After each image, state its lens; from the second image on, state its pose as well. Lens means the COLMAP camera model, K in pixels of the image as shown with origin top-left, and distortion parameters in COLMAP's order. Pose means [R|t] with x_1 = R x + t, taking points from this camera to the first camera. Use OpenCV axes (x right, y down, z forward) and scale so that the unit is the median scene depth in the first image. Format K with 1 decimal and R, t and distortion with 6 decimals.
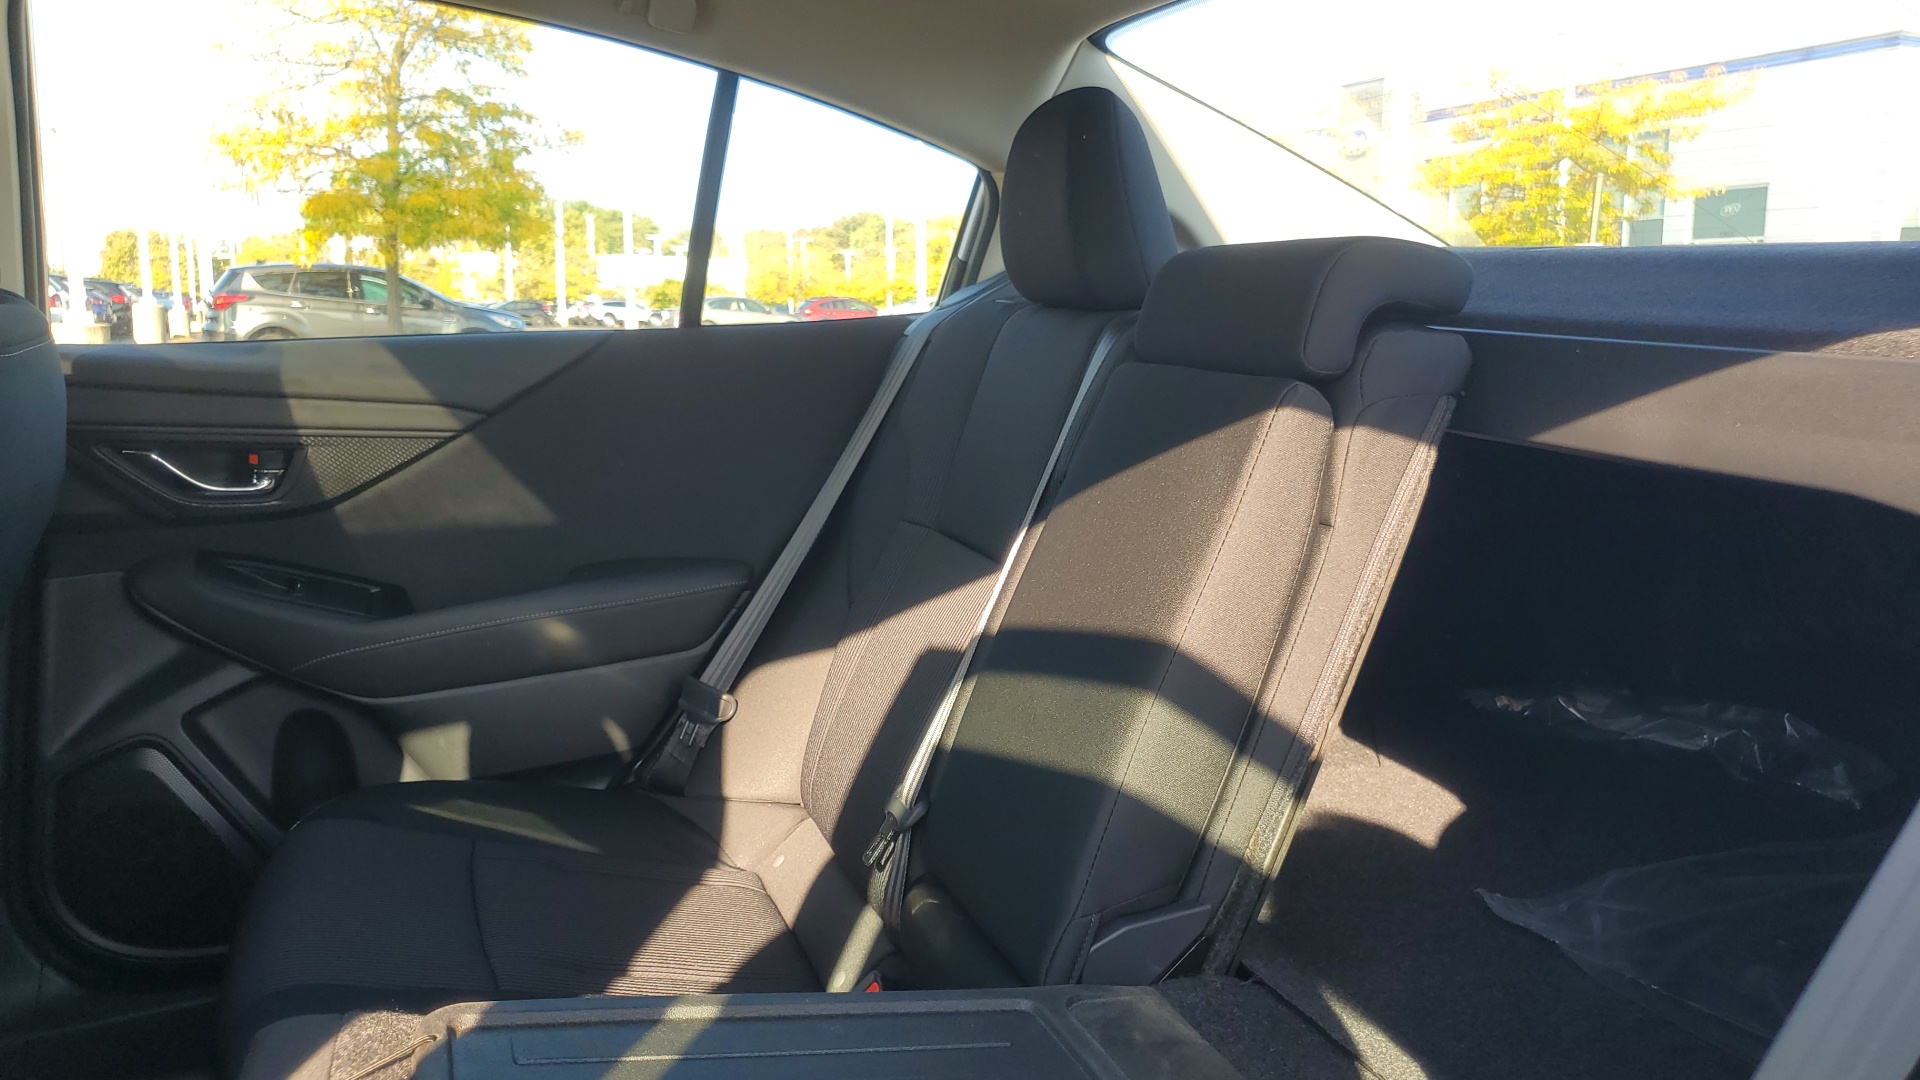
lens RADIAL K [[1500.5, 0, 976.7], [0, 1500.5, 543.8], [0, 0, 1]] dist [0.036998, -0.051699]
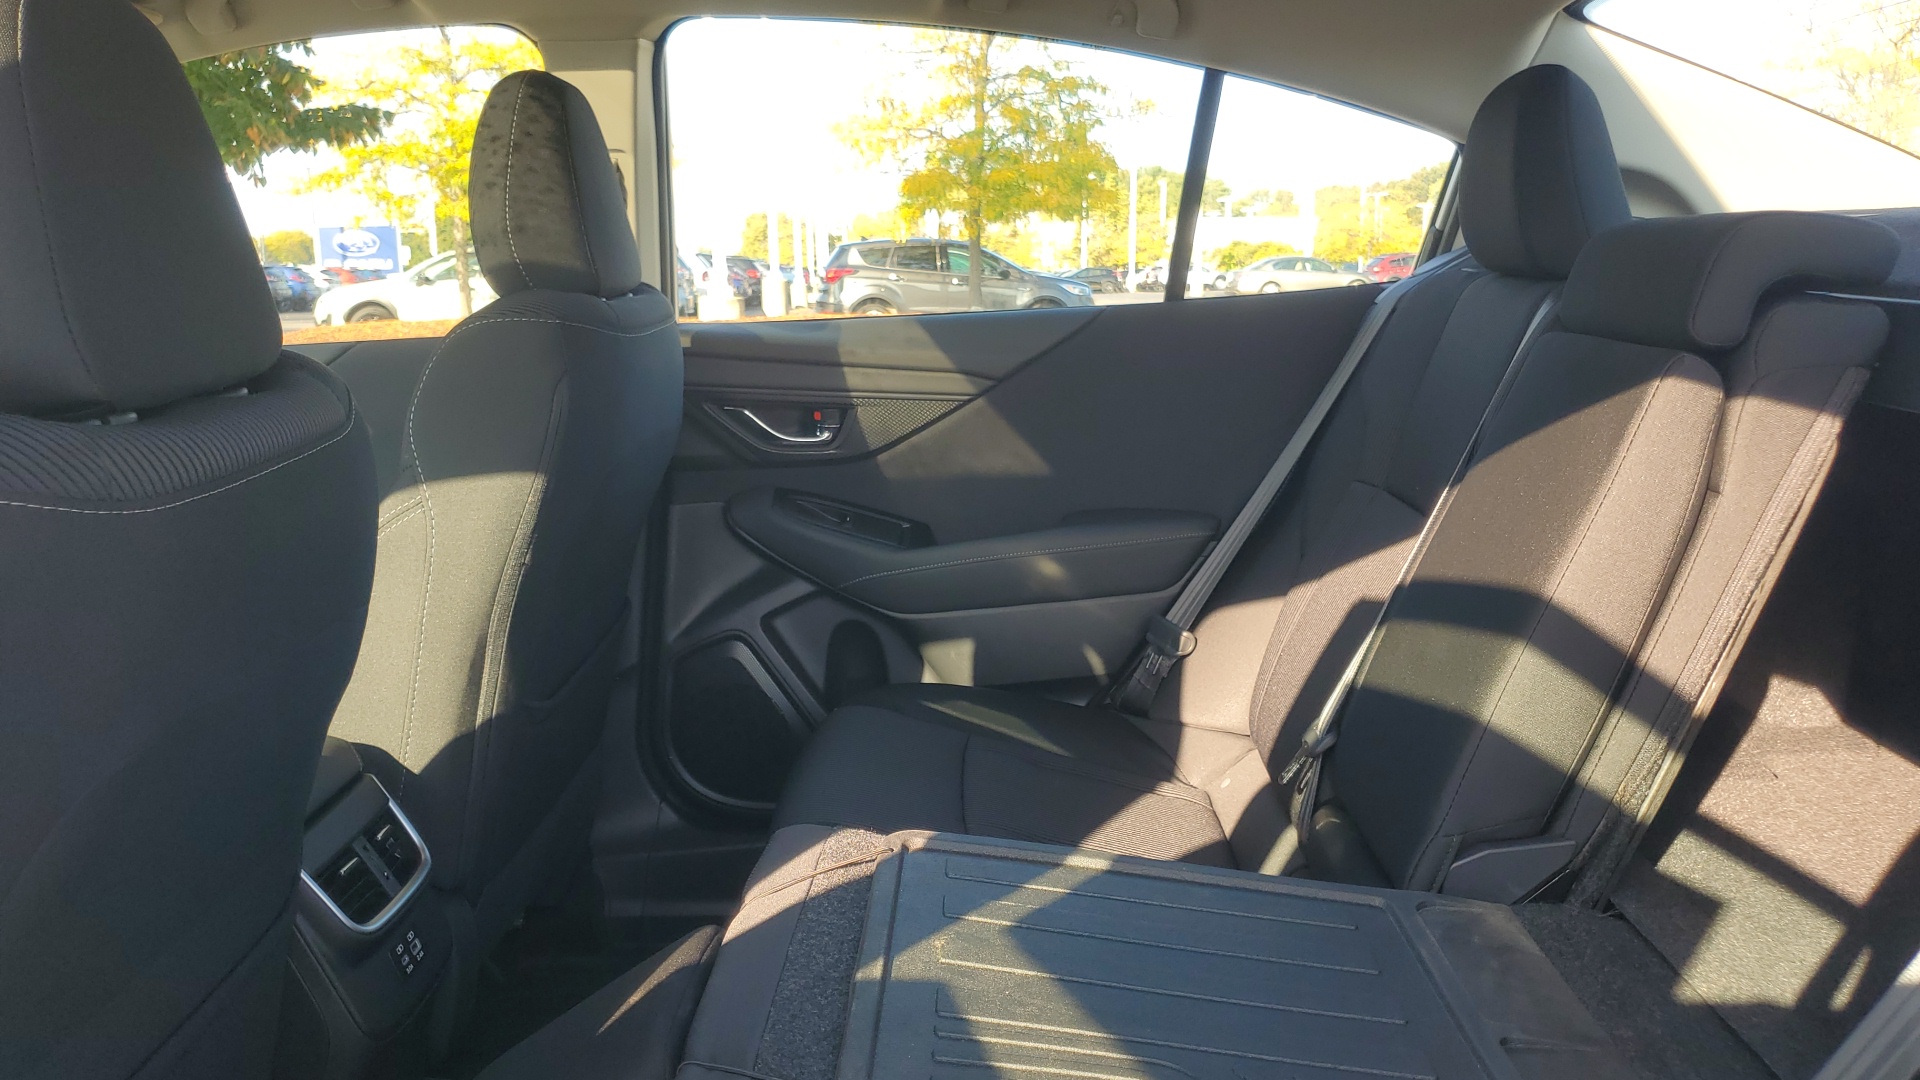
lens RADIAL K [[1500.5, 0, 967.8], [0, 1500.5, 587.3], [0, 0, 1]] dist [0.036998, -0.051699]
pose [[0.931040, 0.054486, -0.360827, 0.087126], [-0.035459, 0.997619, 0.059149, 0.006613], [0.363190, -0.042275, 0.930755, -0.106506]]
